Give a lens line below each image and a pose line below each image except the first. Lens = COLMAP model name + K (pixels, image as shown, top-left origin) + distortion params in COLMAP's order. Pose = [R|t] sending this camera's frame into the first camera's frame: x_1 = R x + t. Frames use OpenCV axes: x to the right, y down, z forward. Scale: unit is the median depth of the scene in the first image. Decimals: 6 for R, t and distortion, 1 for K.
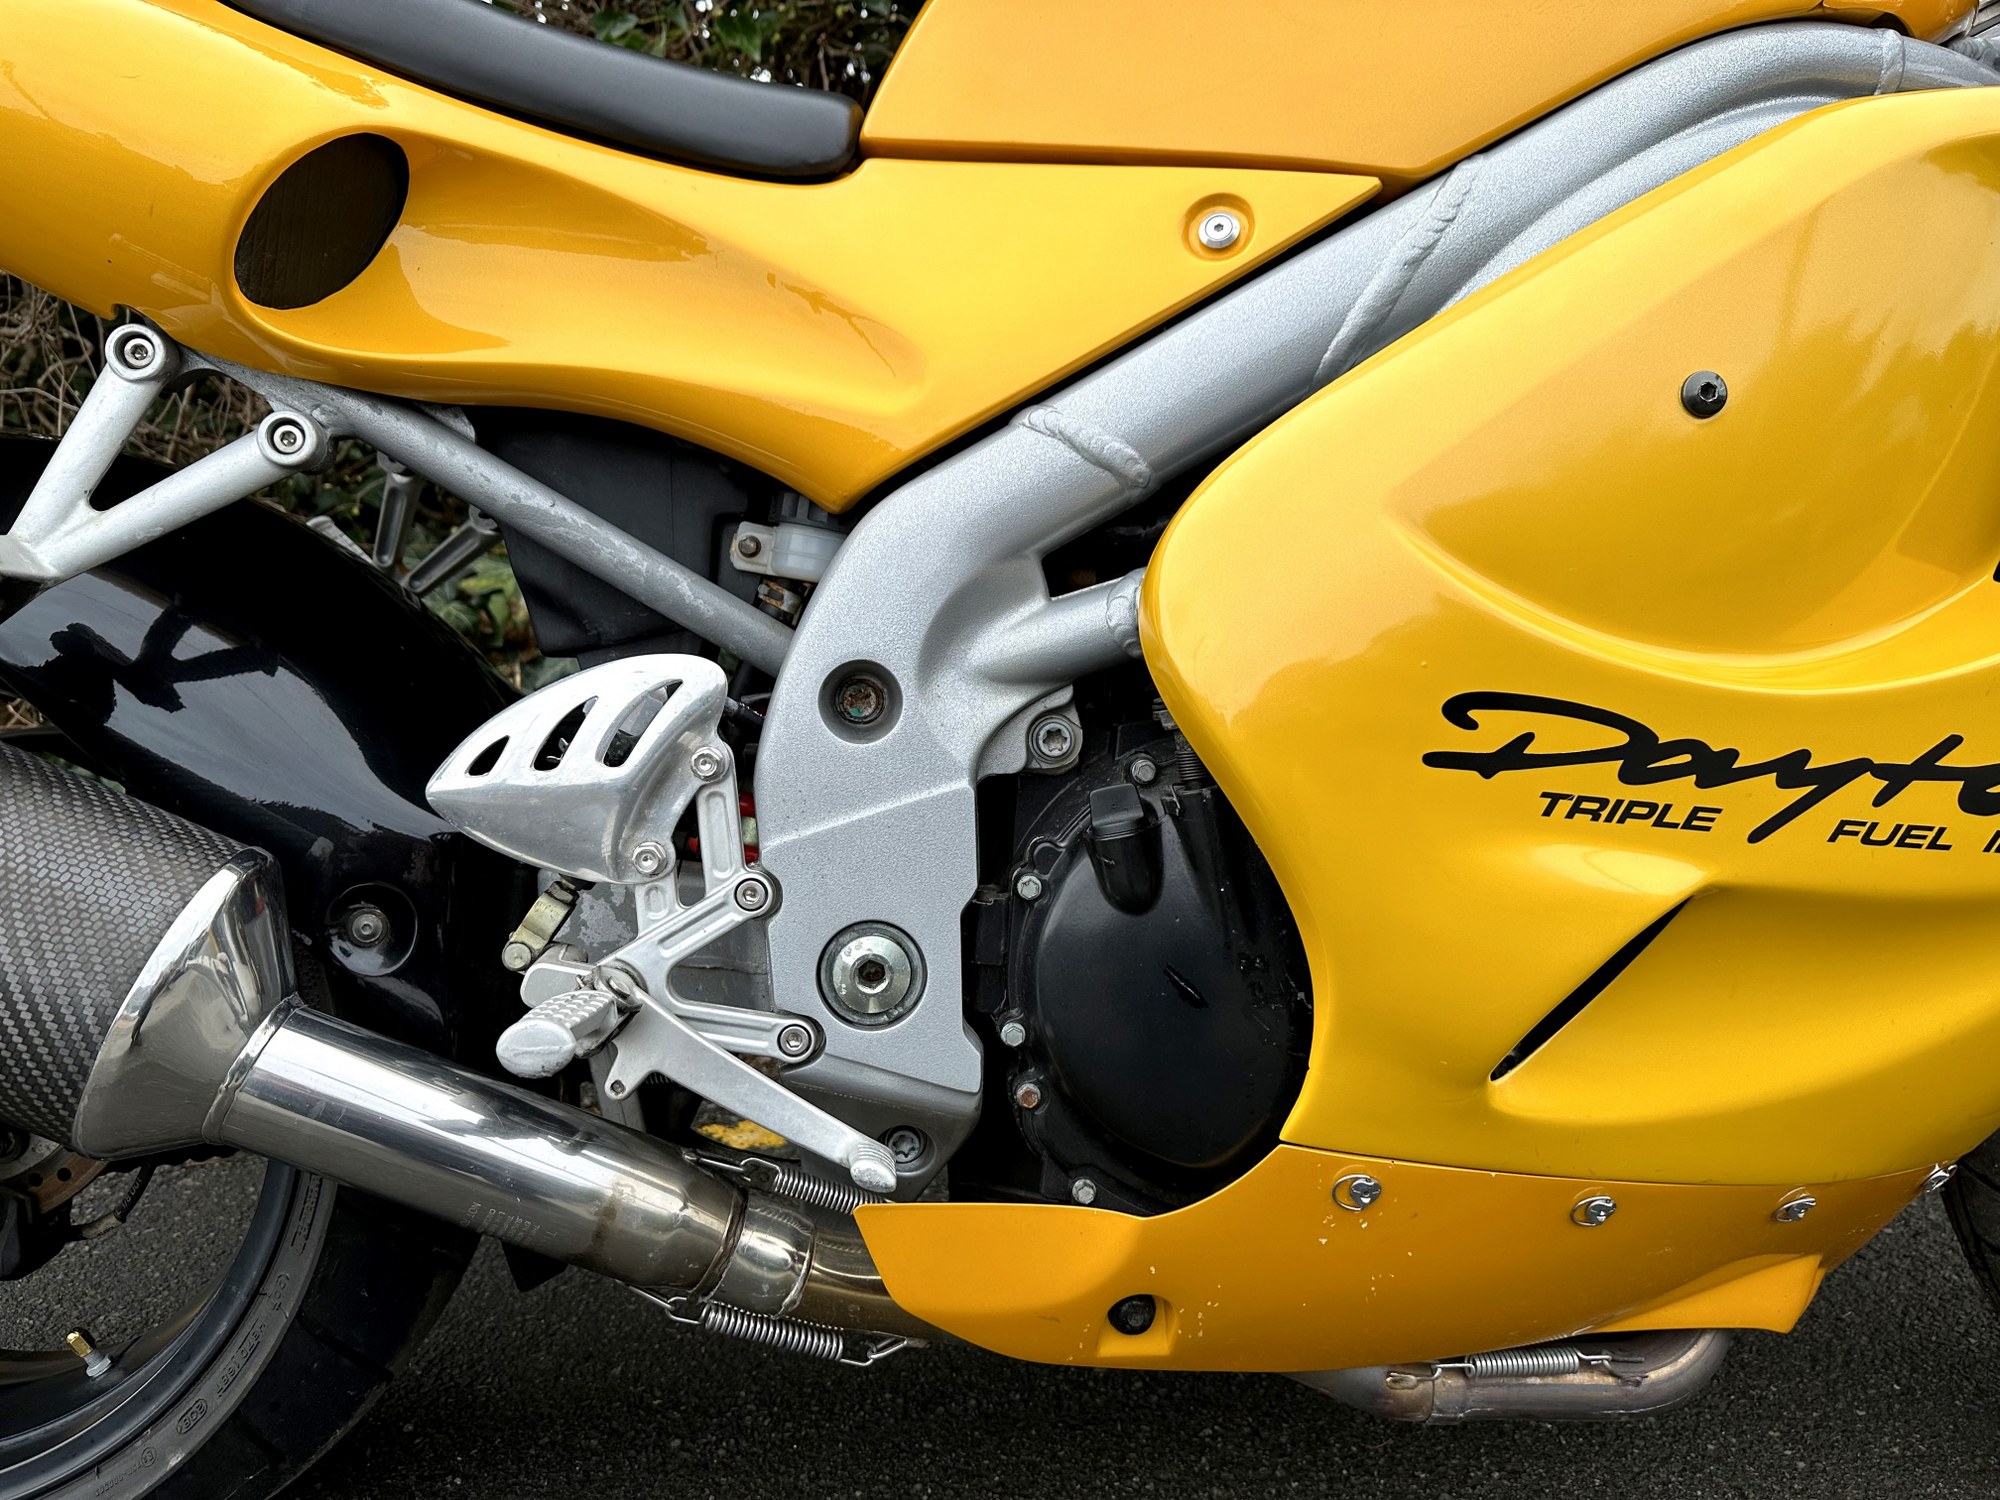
lens RADIAL K [[1303.1, 0, 1000.7], [0, 1303.1, 710.0], [0, 0, 1]] dist [0.059291, -0.081622]
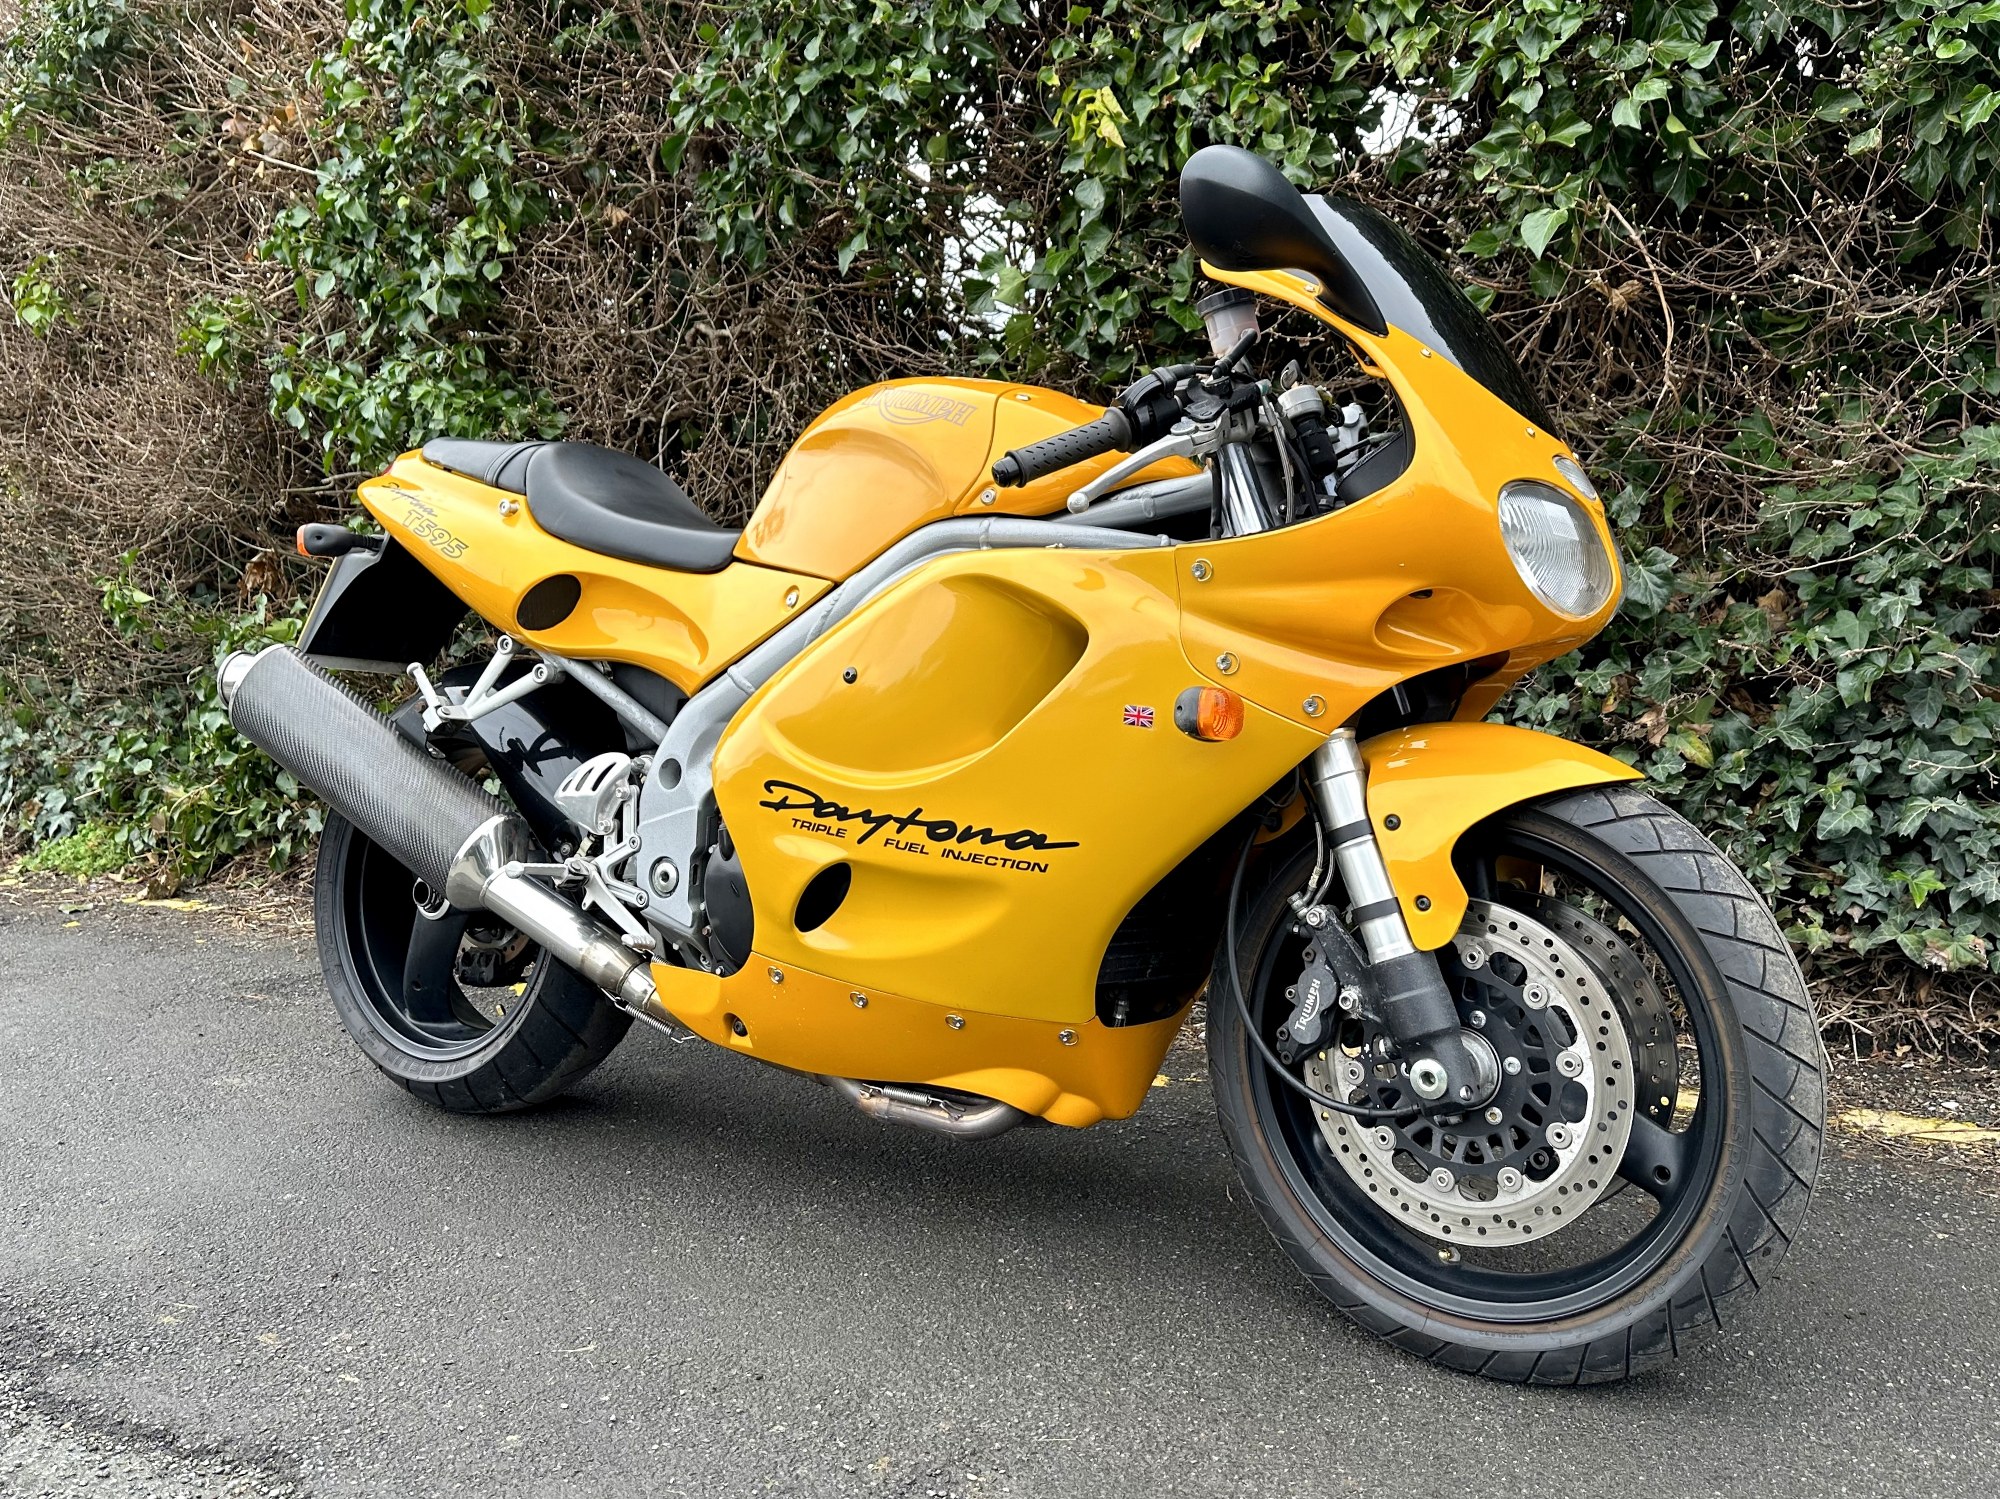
lens RADIAL K [[1413.6, 0, 956.3], [0, 1413.6, 740.3], [0, 0, 1]] dist [0.081050, -0.117043]
pose [[0.825260, 0.041135, -0.563253, 2.095694], [-0.079267, 0.995908, -0.043408, 0.001450], [0.559162, 0.080471, 0.825144, -1.123421]]
